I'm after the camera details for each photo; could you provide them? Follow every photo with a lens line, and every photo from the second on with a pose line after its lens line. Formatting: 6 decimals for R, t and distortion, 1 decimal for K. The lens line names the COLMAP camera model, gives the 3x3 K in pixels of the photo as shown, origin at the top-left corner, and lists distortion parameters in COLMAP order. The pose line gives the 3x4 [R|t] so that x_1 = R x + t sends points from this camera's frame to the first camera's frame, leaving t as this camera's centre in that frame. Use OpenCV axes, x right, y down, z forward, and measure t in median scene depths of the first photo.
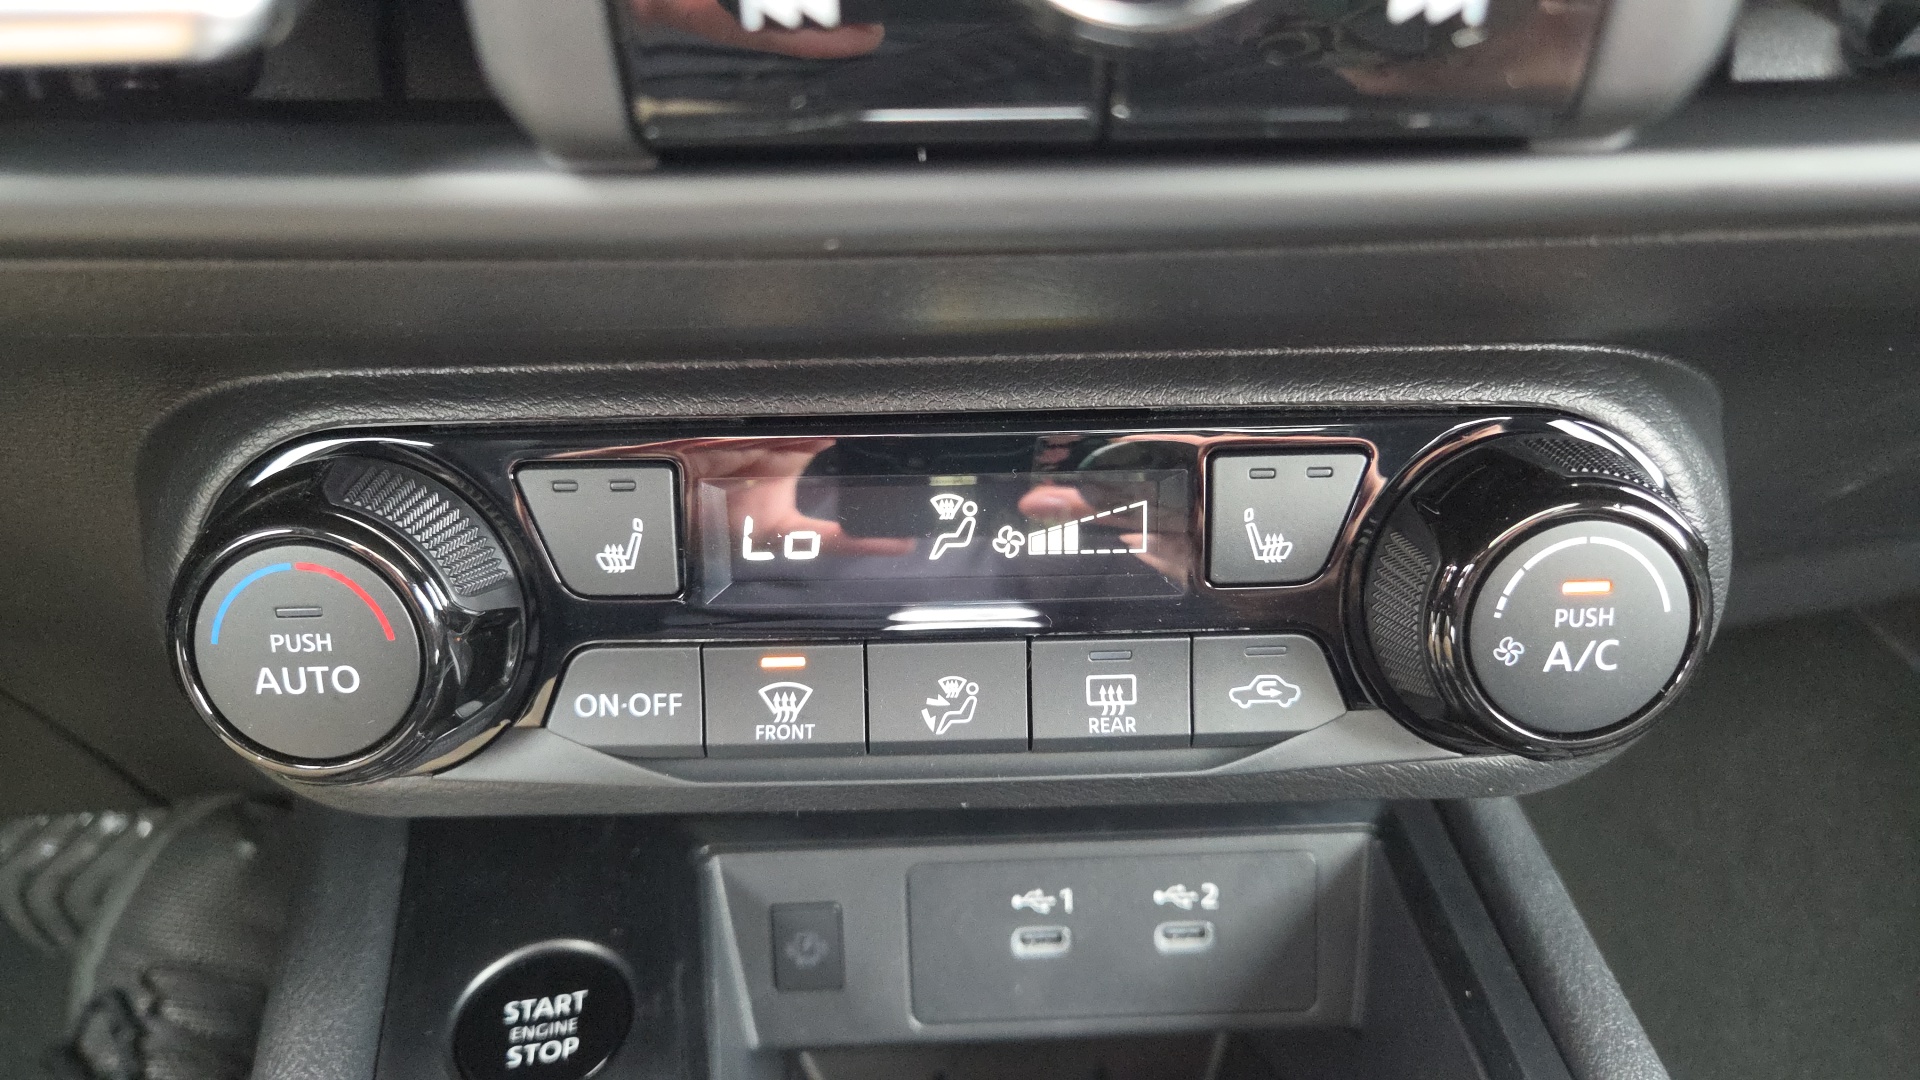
lens RADIAL K [[1387.7, 0, 970.5], [0, 1387.7, 533.9], [0, 0, 1]] dist [-0.041125, -0.009468]
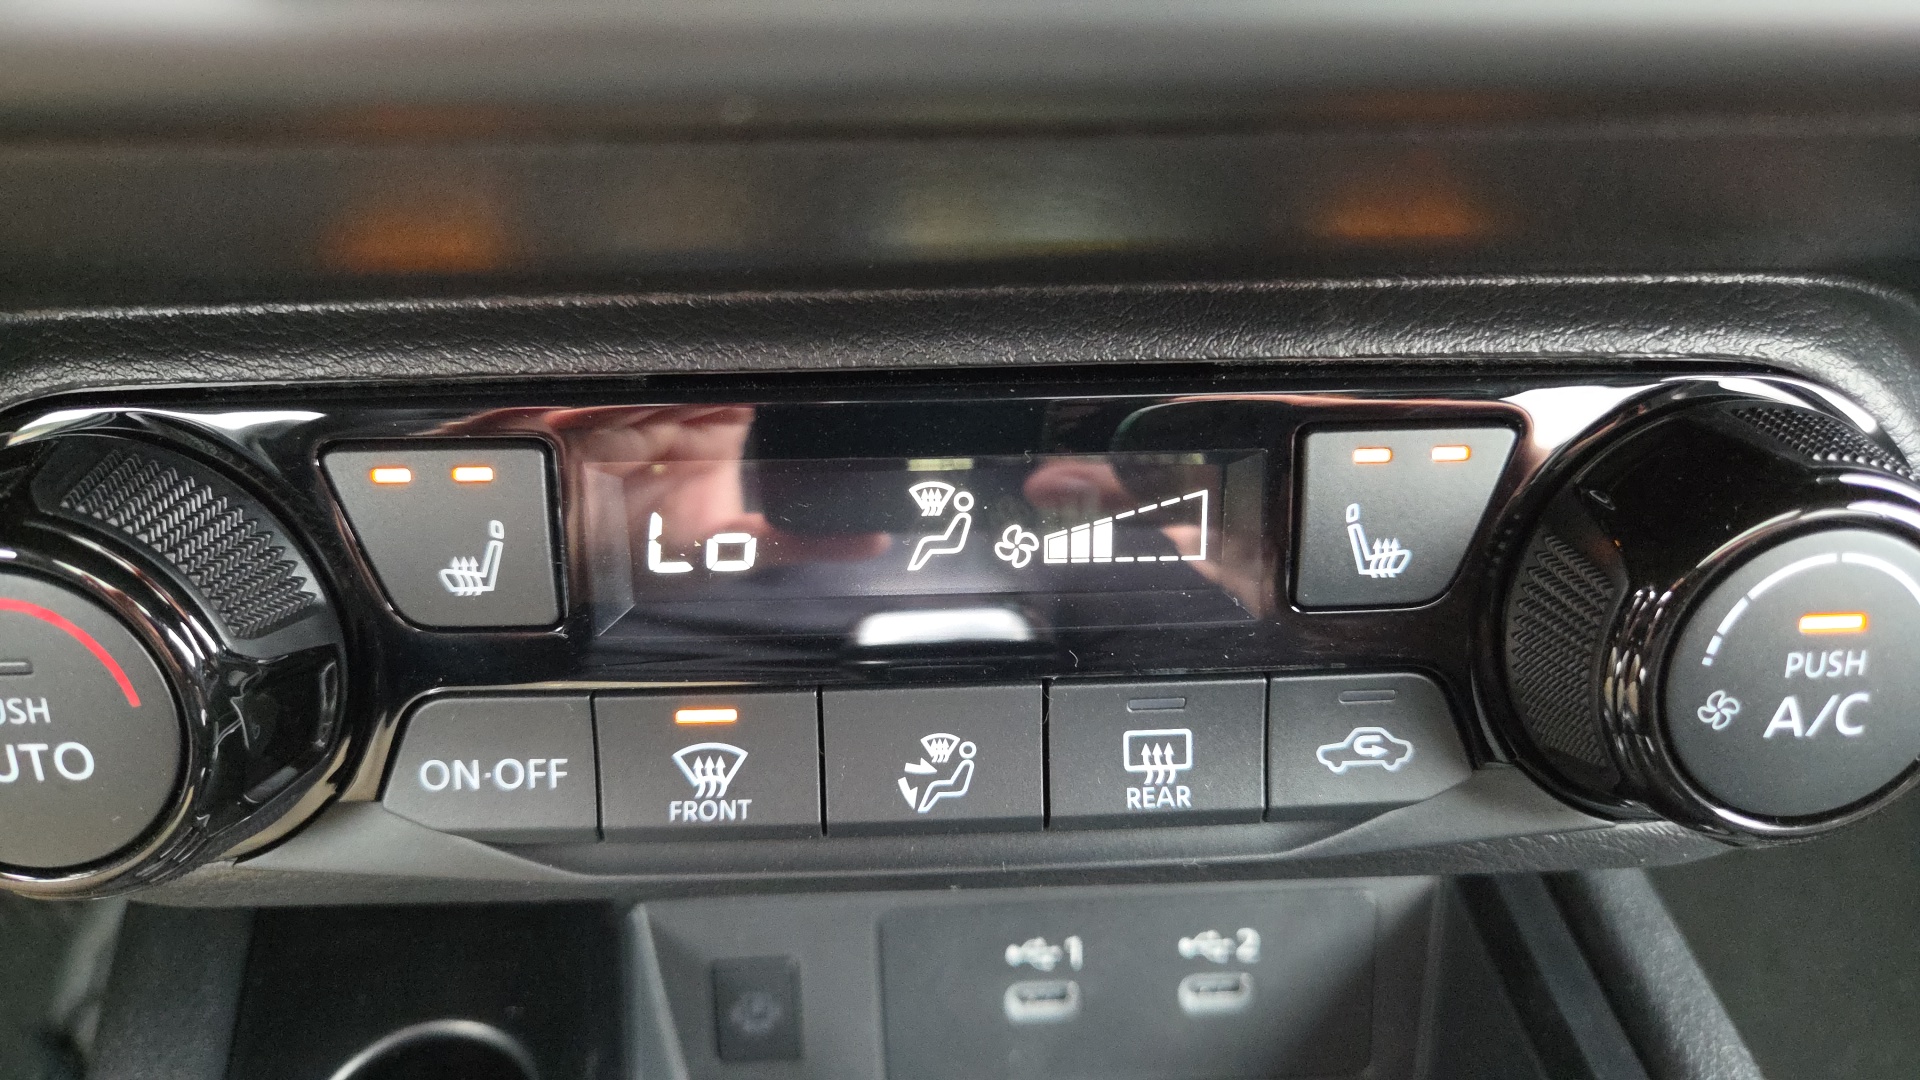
lens RADIAL K [[1387.7, 0, 970.4], [0, 1387.7, 535.6], [0, 0, 1]] dist [-0.041125, -0.009468]
pose [[0.999716, -0.002823, 0.023650, -0.014031], [0.001206, 0.997679, 0.068079, -0.049983], [-0.023788, -0.068031, 0.997400, 0.280778]]
